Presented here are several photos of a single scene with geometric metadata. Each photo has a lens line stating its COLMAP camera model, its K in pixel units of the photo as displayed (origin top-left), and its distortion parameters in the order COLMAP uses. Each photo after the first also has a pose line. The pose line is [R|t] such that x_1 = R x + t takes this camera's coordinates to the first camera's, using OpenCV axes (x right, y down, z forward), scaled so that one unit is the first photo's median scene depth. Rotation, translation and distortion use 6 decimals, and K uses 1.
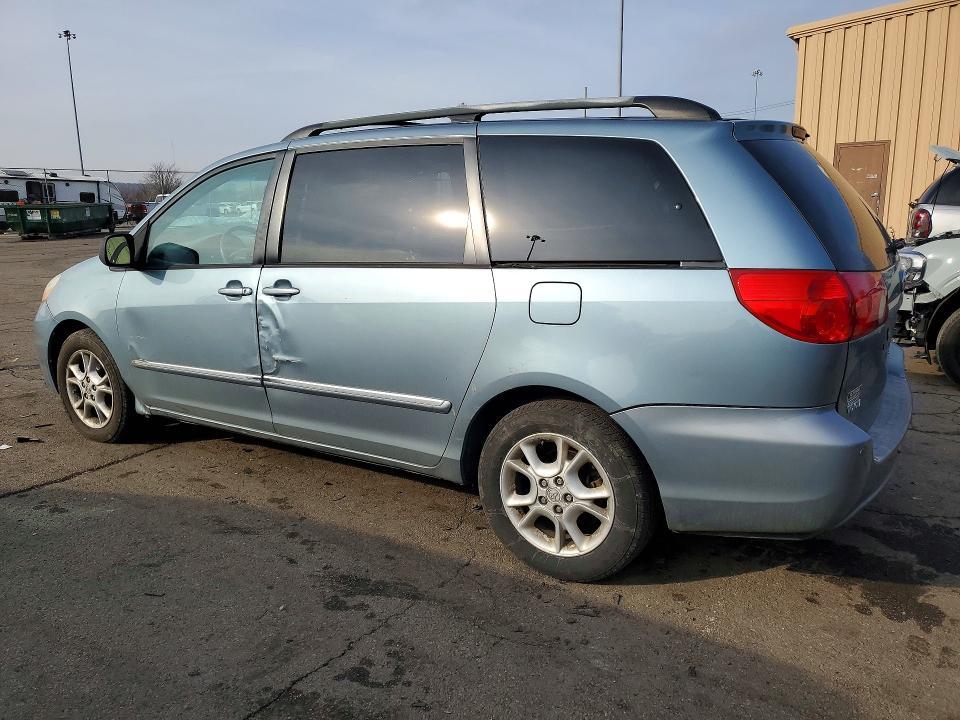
lens RADIAL K [[772.2, 0, 480.0], [0, 772.2, 360.0], [0, 0, 1]] dist [0.006594, 0.005808]
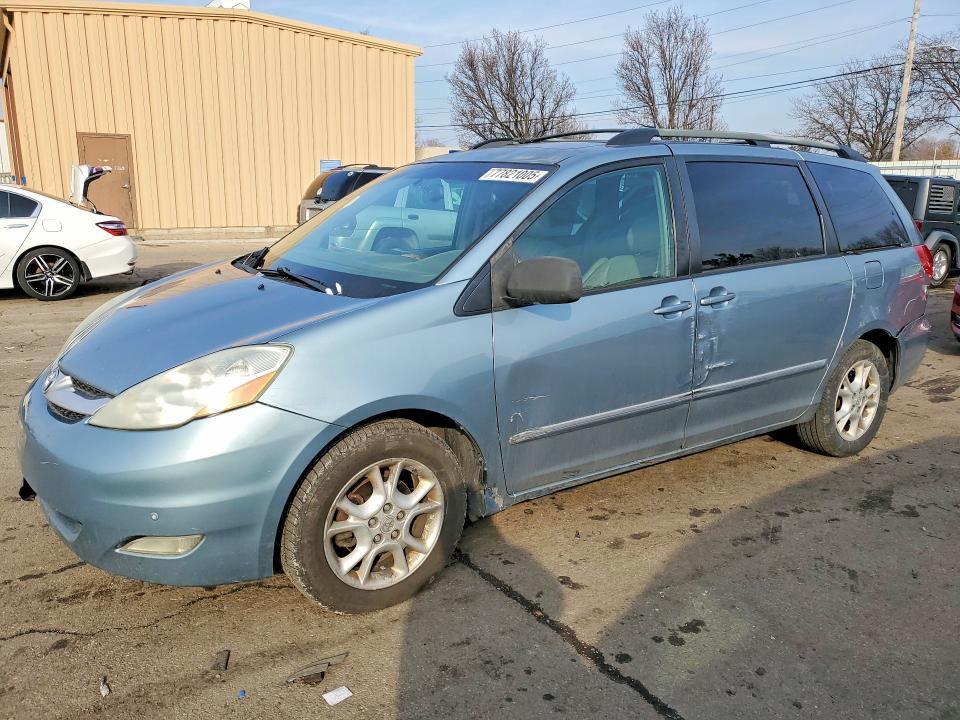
lens RADIAL K [[747.6, 0, 480.0], [0, 747.6, 360.0], [0, 0, 1]] dist [0.003663, 0.002998]
pose [[0.385039, -0.194582, 0.902155, -1.197441], [0.173679, 0.975333, 0.136239, -0.186488], [-0.906411, 0.104227, 0.409336, 0.844339]]
